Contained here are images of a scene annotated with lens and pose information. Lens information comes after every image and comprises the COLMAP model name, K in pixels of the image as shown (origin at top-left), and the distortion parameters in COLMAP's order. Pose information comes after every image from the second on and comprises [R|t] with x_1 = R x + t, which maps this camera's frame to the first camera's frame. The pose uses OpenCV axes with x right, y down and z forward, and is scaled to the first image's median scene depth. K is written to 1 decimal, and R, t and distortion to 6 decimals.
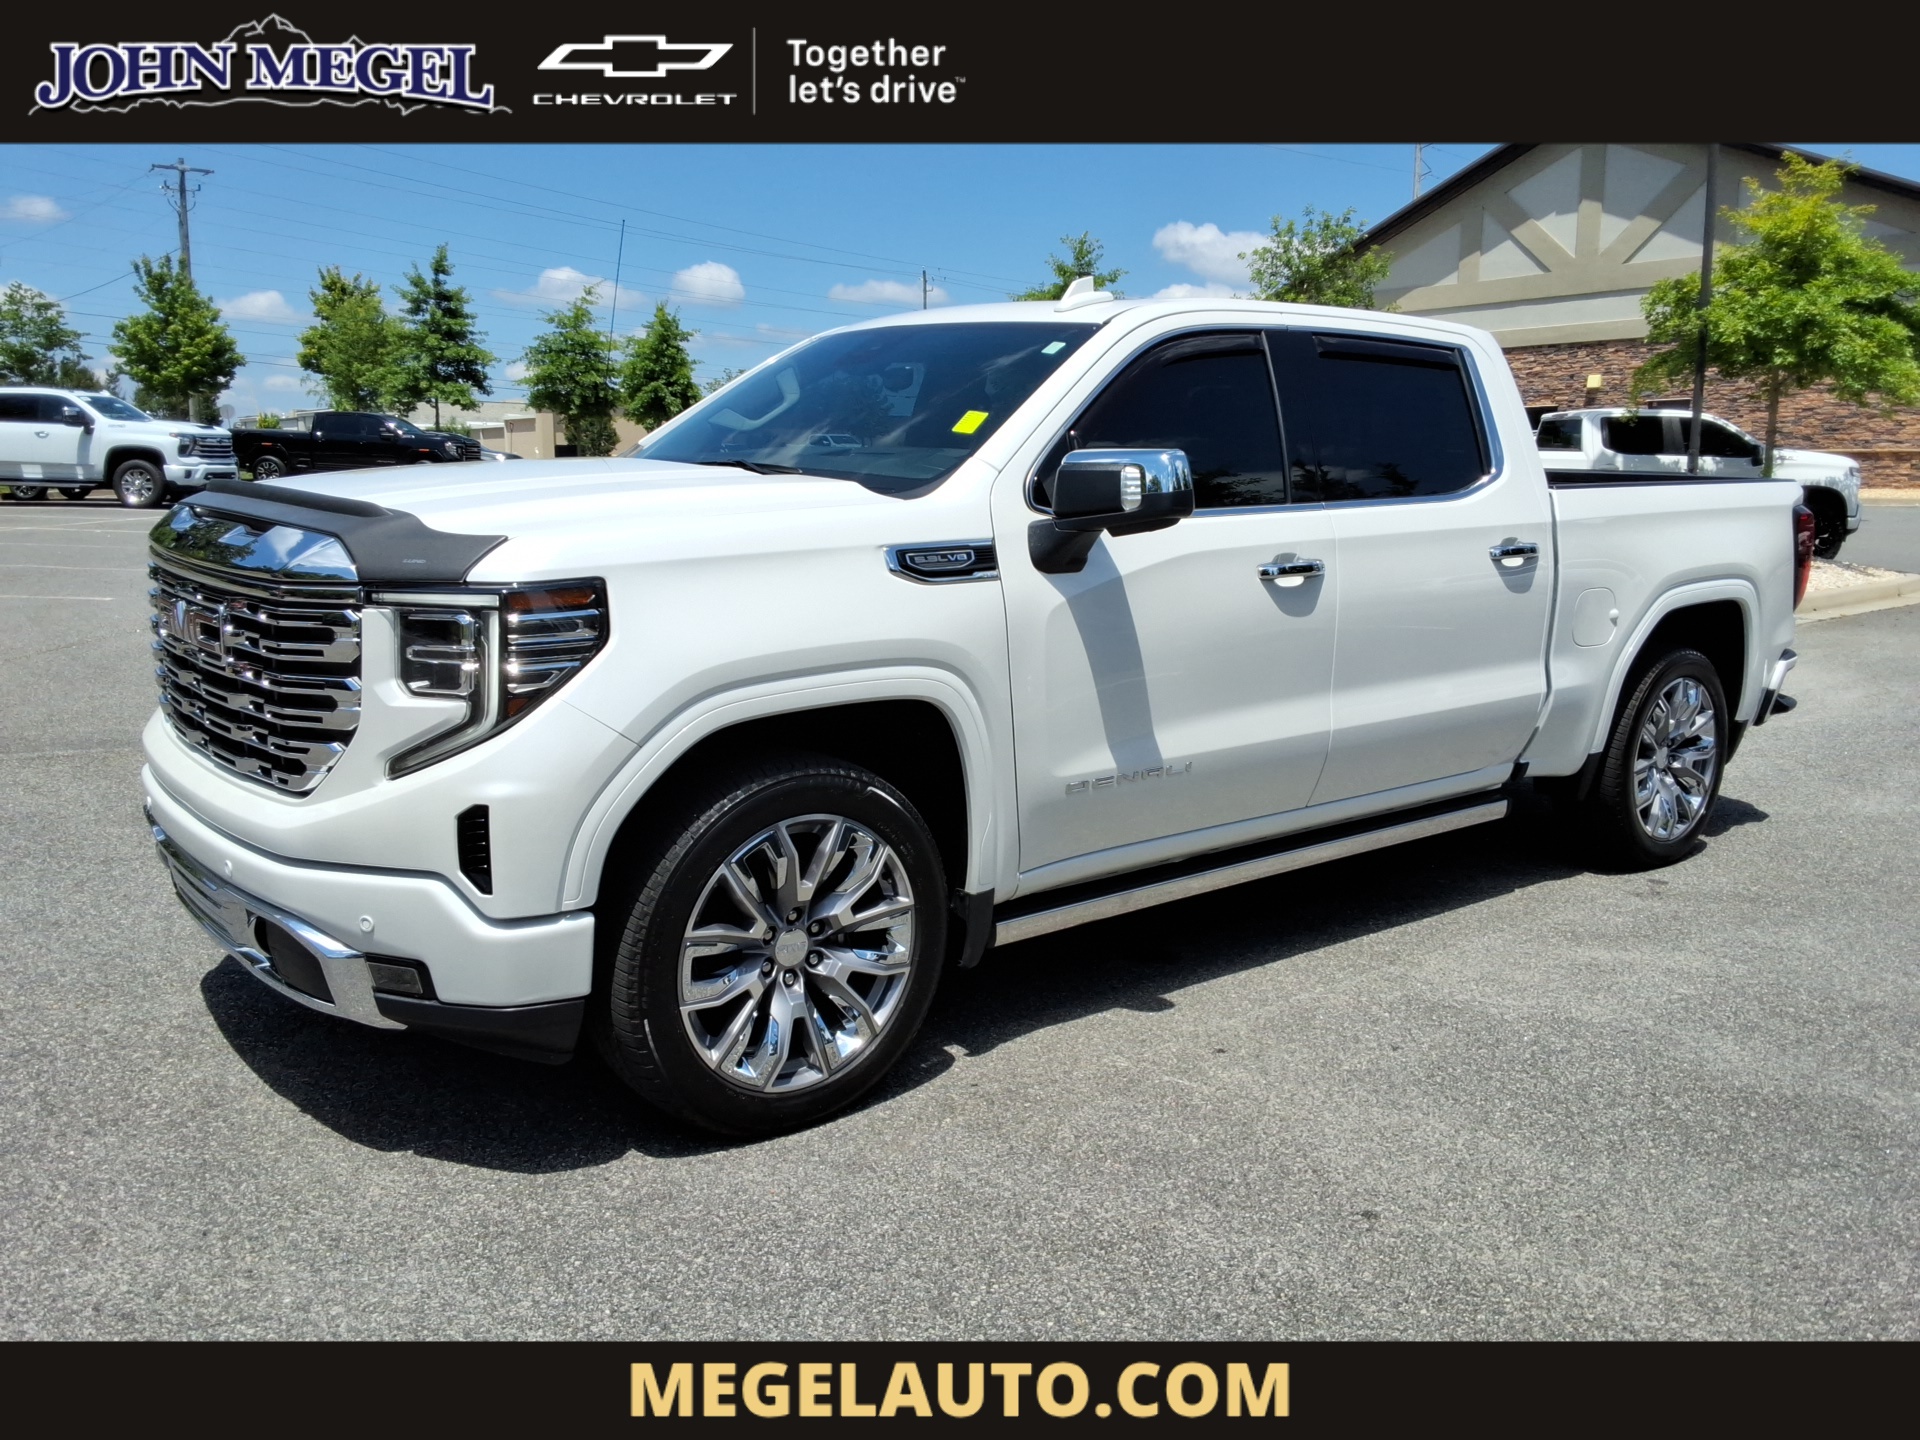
lens RADIAL K [[1547.9, 0, 977.8], [0, 1547.9, 695.6], [0, 0, 1]] dist [0.130610, -0.217892]
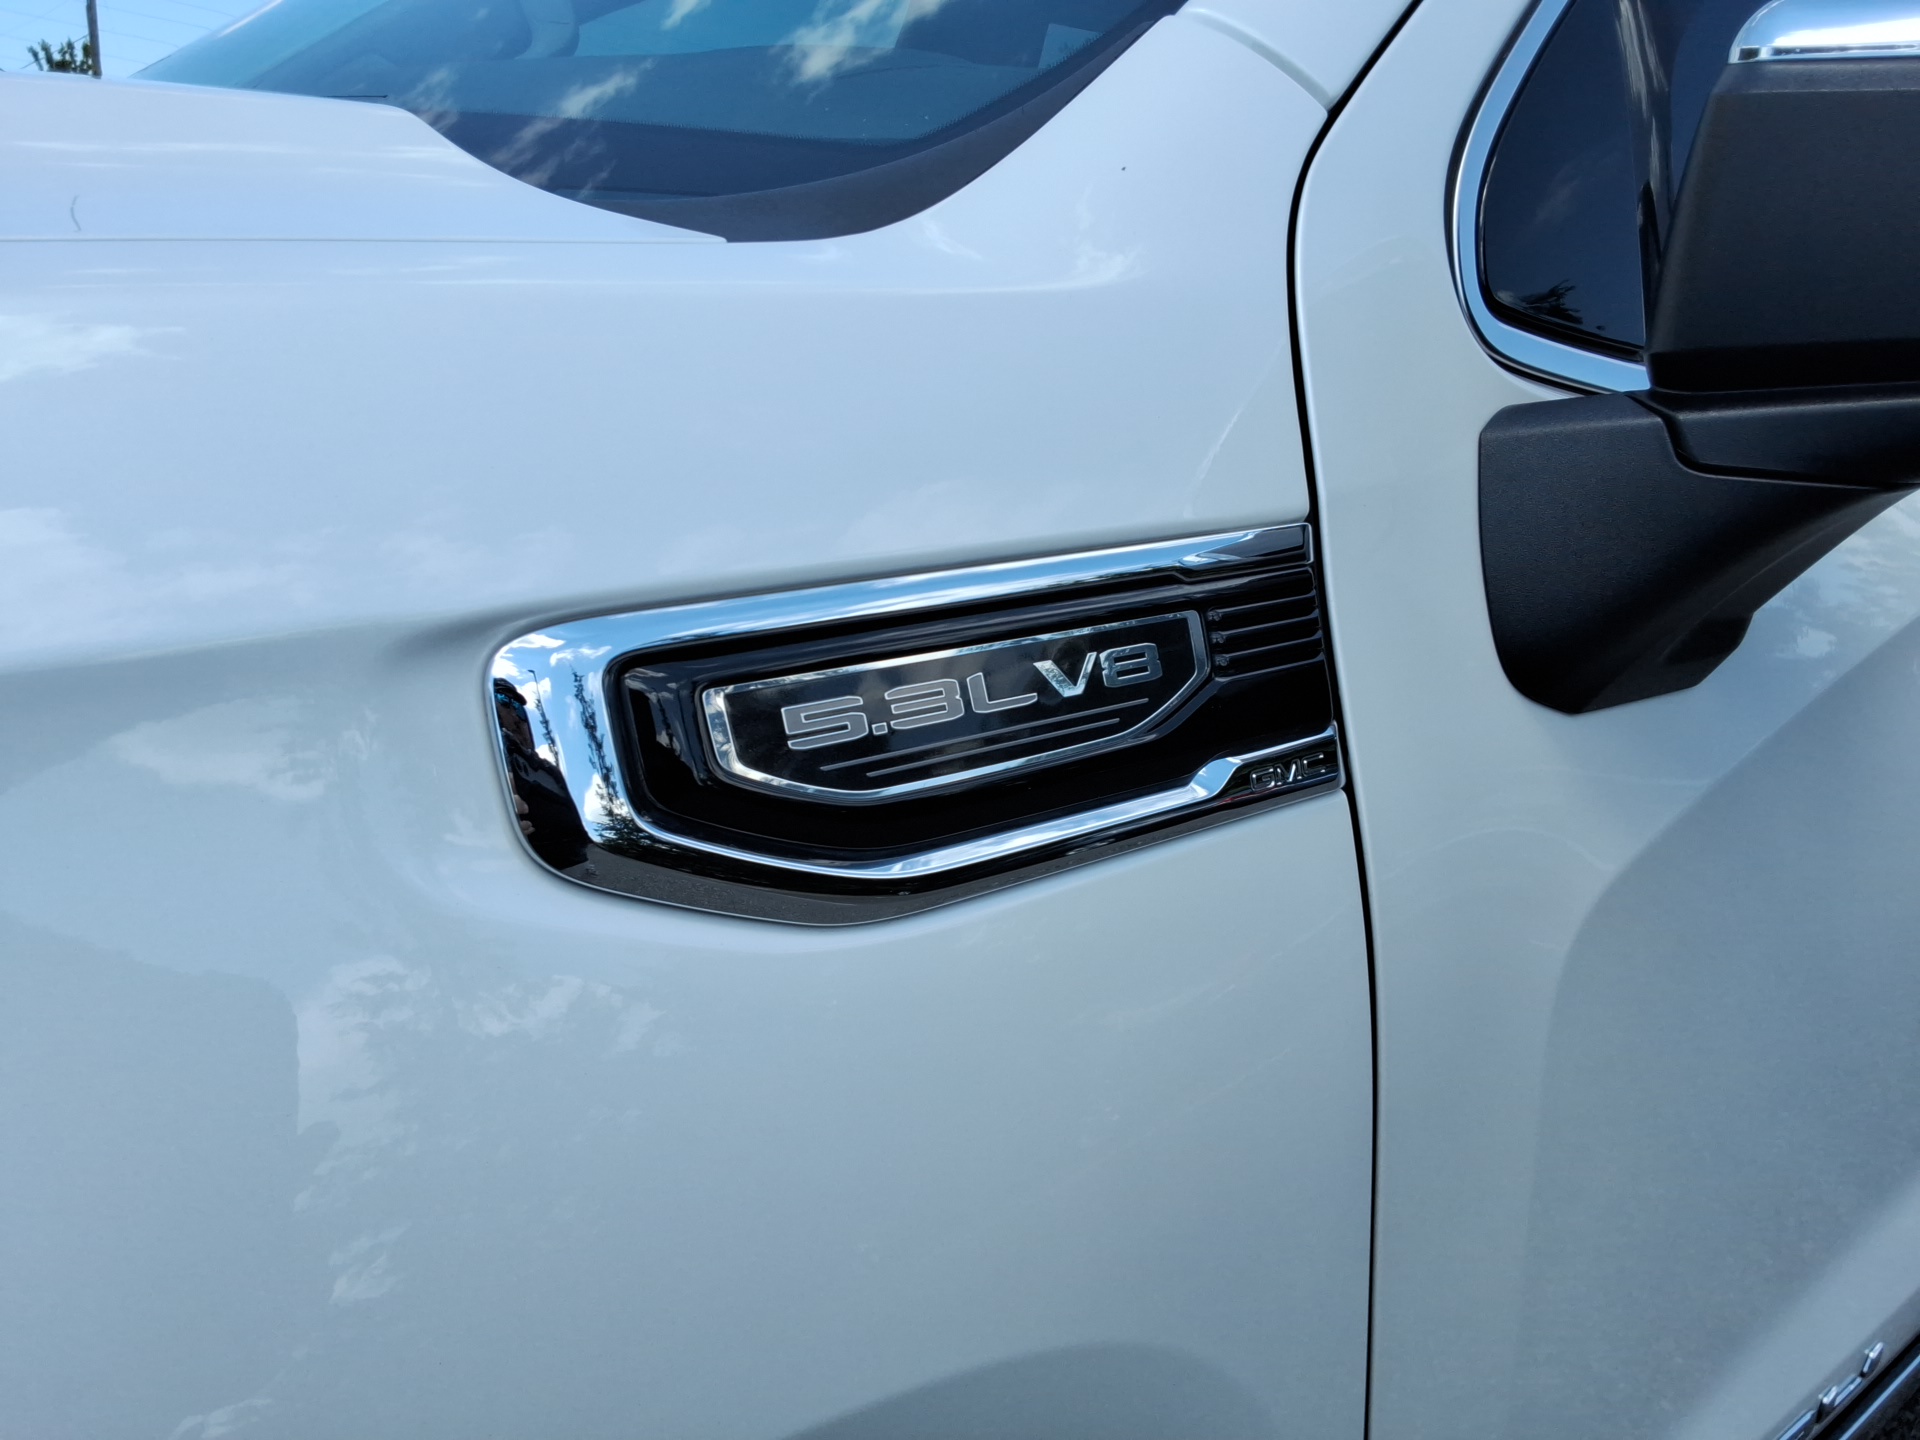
lens RADIAL K [[1547.9, 0, 977.8], [0, 1547.9, 695.6], [0, 0, 1]] dist [0.130610, -0.217892]
pose [[0.999473, 0.021758, 0.024079, -0.005816], [-0.024079, 0.994624, 0.100715, -0.021036], [-0.021759, -0.101242, 0.994624, 0.179701]]
